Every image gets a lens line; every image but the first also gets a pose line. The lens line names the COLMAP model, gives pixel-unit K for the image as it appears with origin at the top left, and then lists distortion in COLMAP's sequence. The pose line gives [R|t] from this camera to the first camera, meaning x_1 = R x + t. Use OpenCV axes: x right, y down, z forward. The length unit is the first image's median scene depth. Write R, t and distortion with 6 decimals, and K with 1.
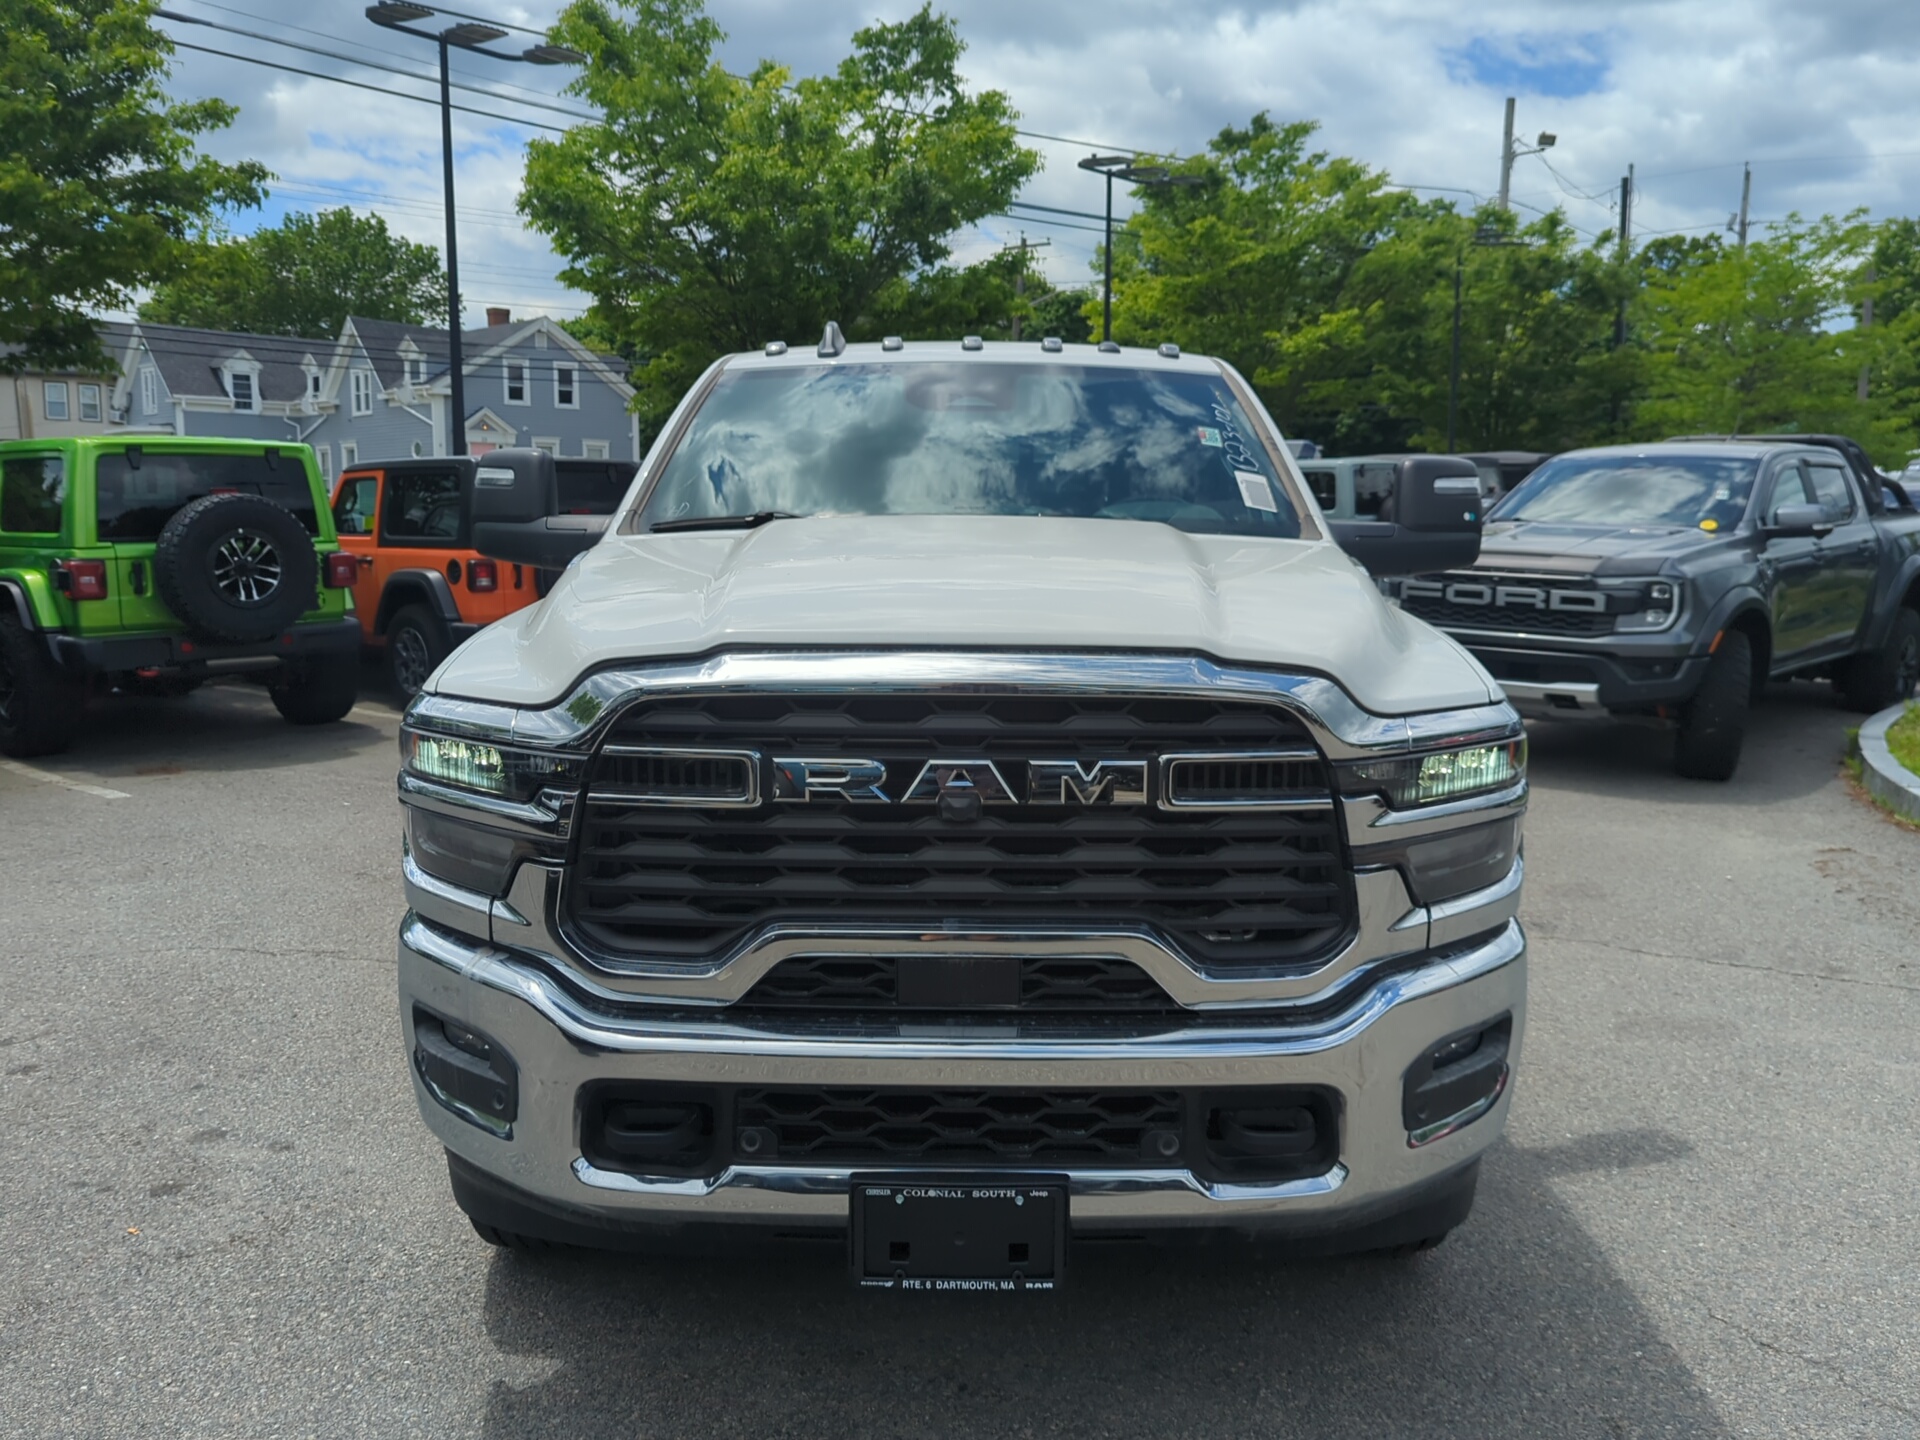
lens RADIAL K [[1600.0, 0, 961.0], [0, 1600.0, 684.6], [0, 0, 1]] dist [0.019908, -0.011836]
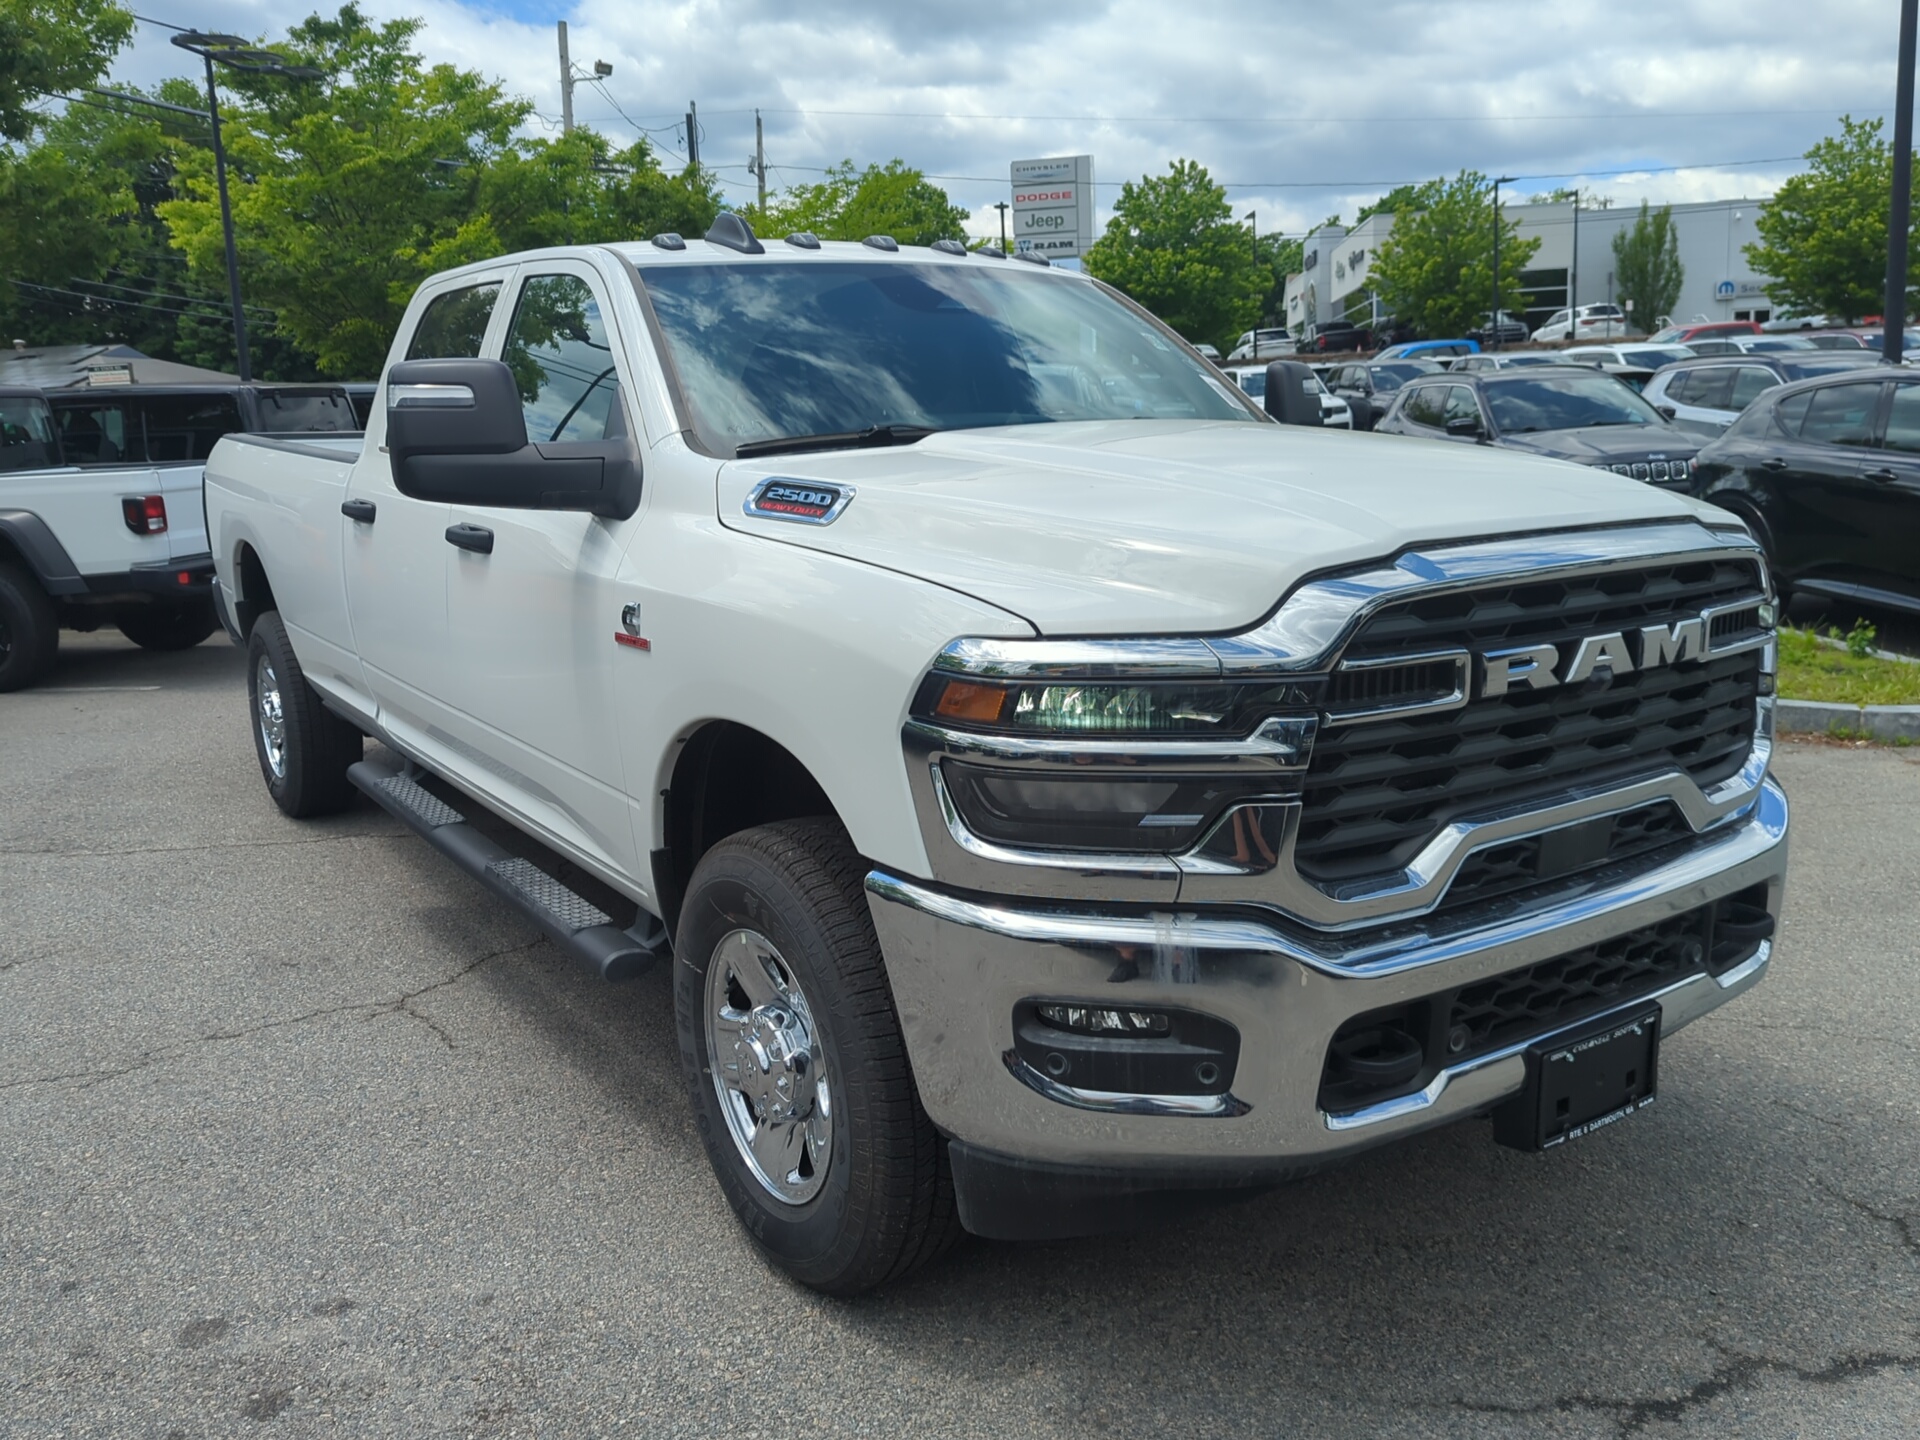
lens RADIAL K [[1559.6, 0, 976.4], [0, 1559.6, 693.2], [0, 0, 1]] dist [0.071557, -0.070754]
pose [[0.806448, -0.124643, 0.578019, -0.902179], [0.093675, 0.992117, 0.083243, -0.037996], [-0.583838, -0.012985, 0.811766, 0.383090]]
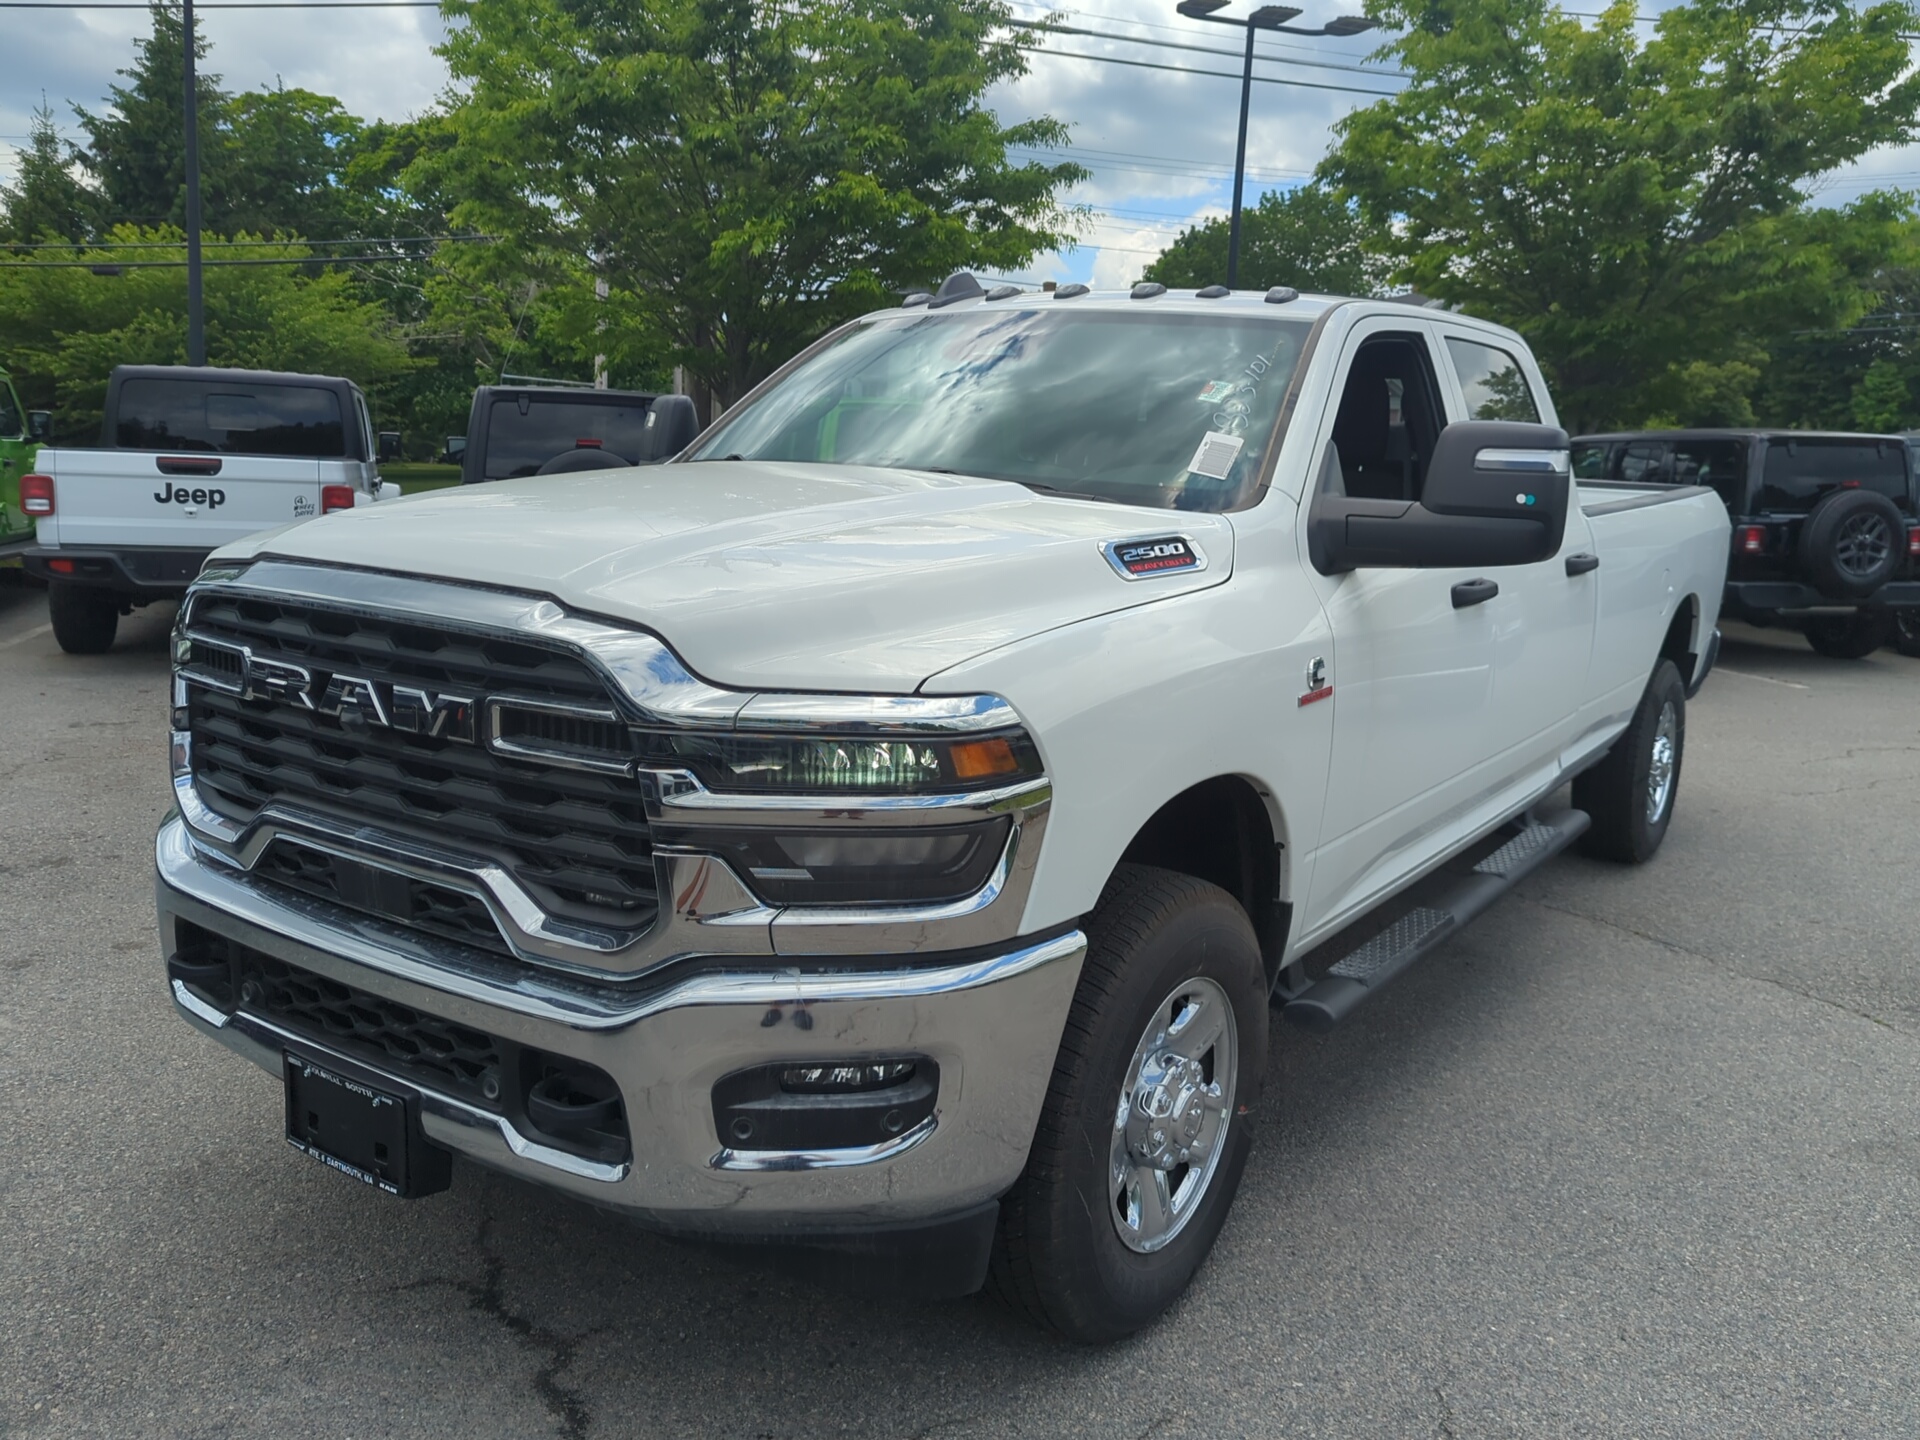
lens RADIAL K [[1588.1, 0, 1000.1], [0, 1588.1, 688.7], [0, 0, 1]] dist [0.012840, -0.000232]
pose [[0.840638, 0.116170, -0.528992, 0.879135], [-0.104230, 0.993168, 0.052472, -0.042919], [0.531473, 0.011026, 0.847003, 0.324968]]
